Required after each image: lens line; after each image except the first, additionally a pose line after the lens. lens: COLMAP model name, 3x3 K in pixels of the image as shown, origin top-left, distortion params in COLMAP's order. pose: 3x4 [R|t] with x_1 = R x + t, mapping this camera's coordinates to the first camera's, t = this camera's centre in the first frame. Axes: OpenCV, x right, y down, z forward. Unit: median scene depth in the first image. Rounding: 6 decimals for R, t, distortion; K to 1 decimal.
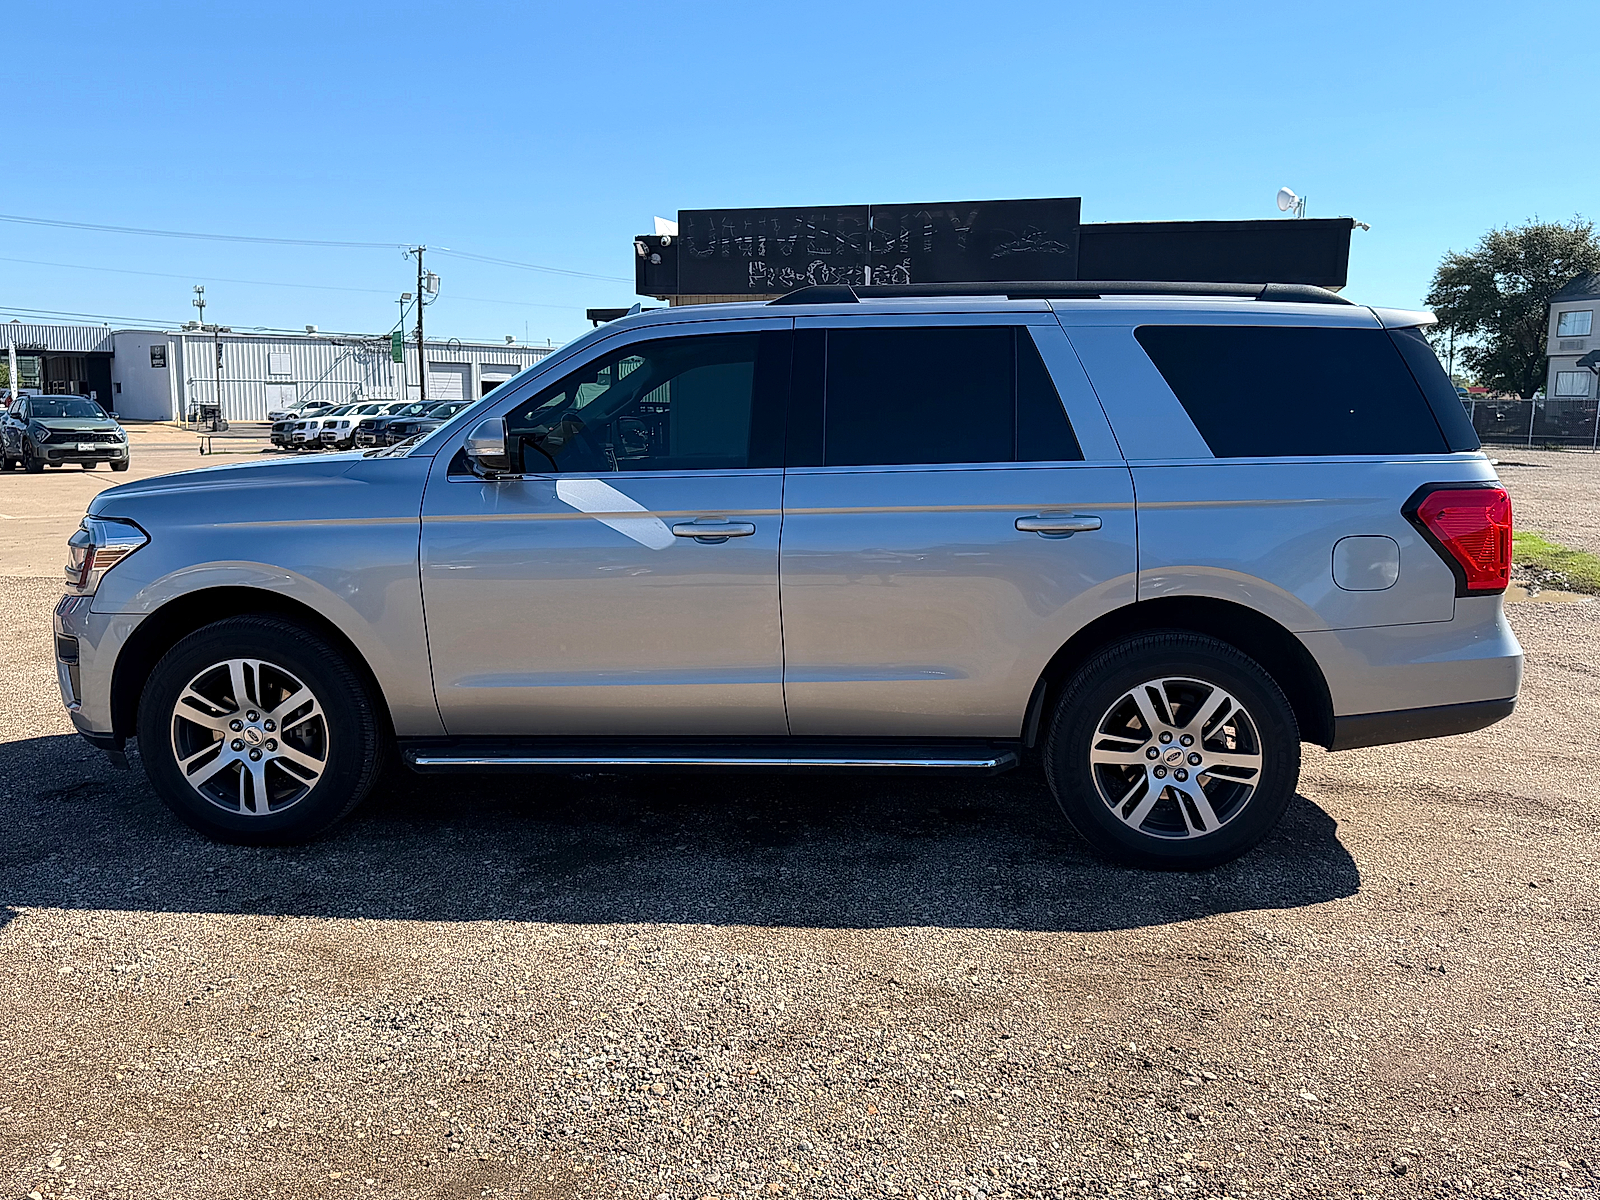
lens RADIAL K [[1297.9, 0, 800.0], [0, 1297.9, 600.0], [0, 0, 1]] dist [0.070500, -0.000801]
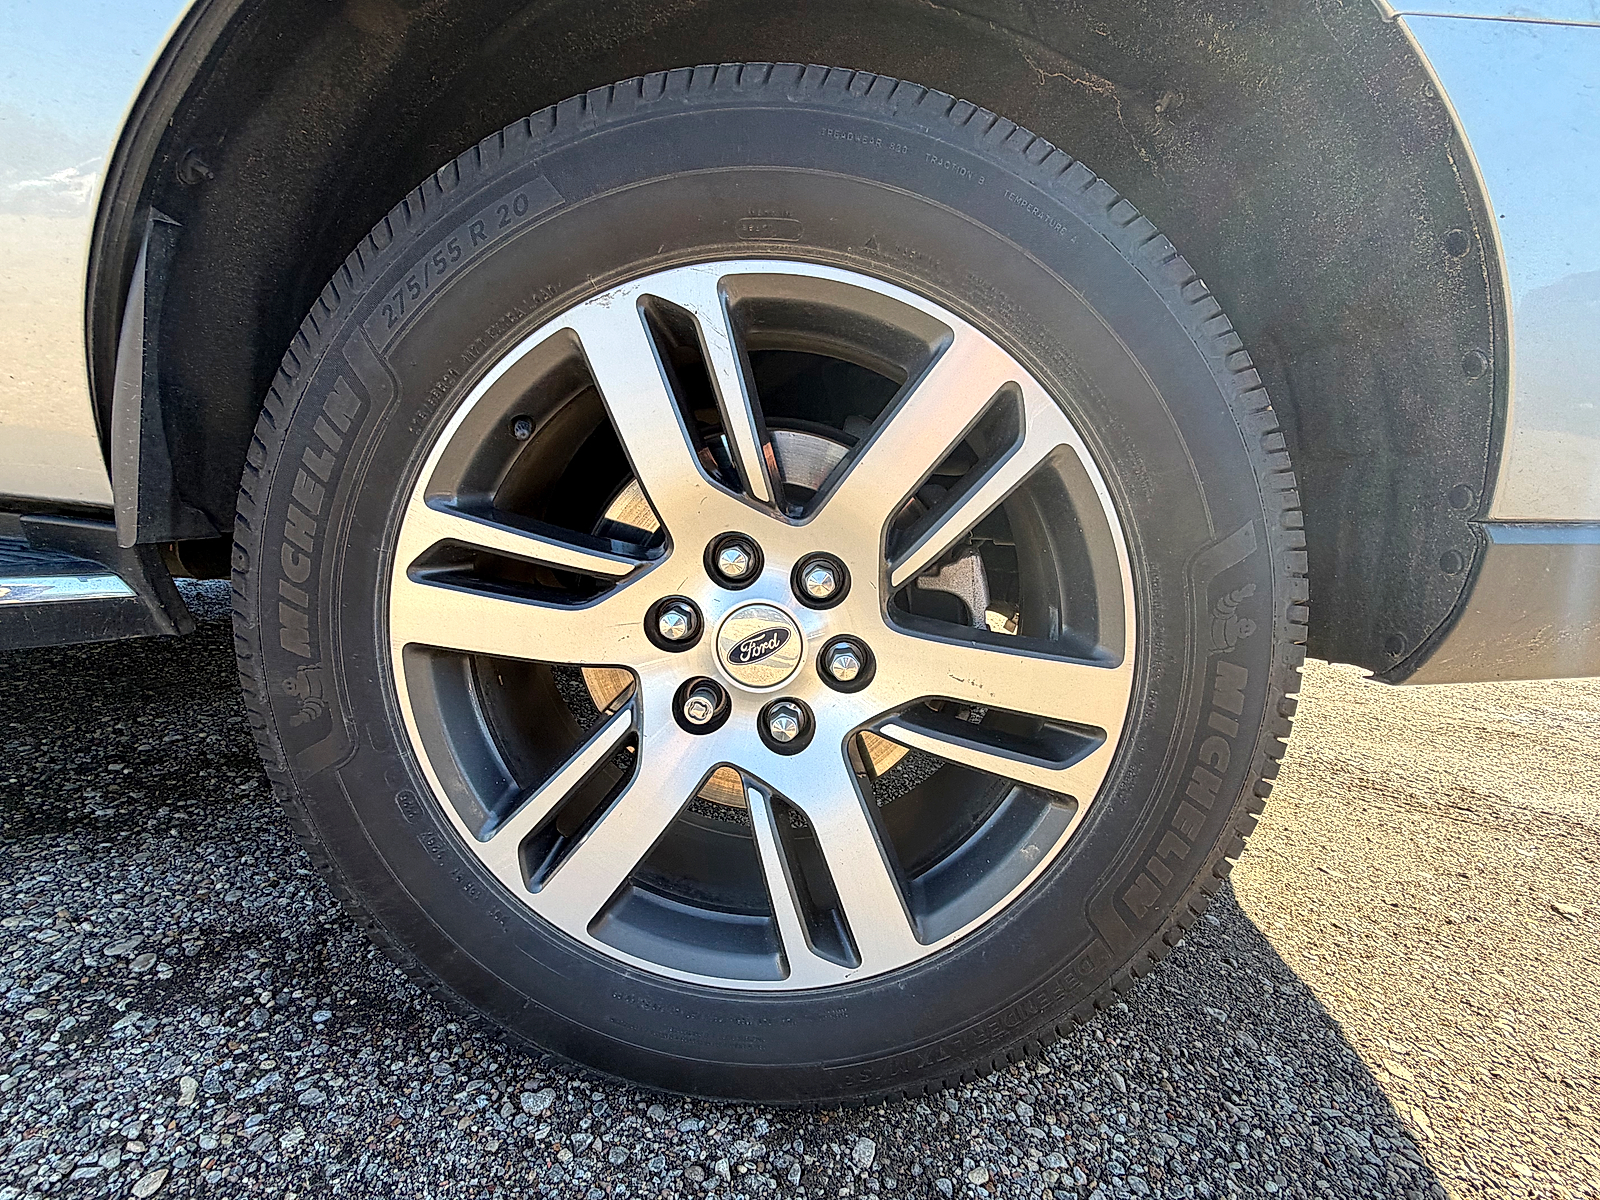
lens RADIAL K [[761.5, 0, 800.0], [0, 761.5, 600.0], [0, 0, 1]] dist [-0.003312, -0.000007]
pose [[0.992703, 0.099837, 0.067623, 0.283251], [-0.101540, 0.994583, 0.022233, 0.107987], [-0.065037, -0.028937, 0.997463, 0.863948]]
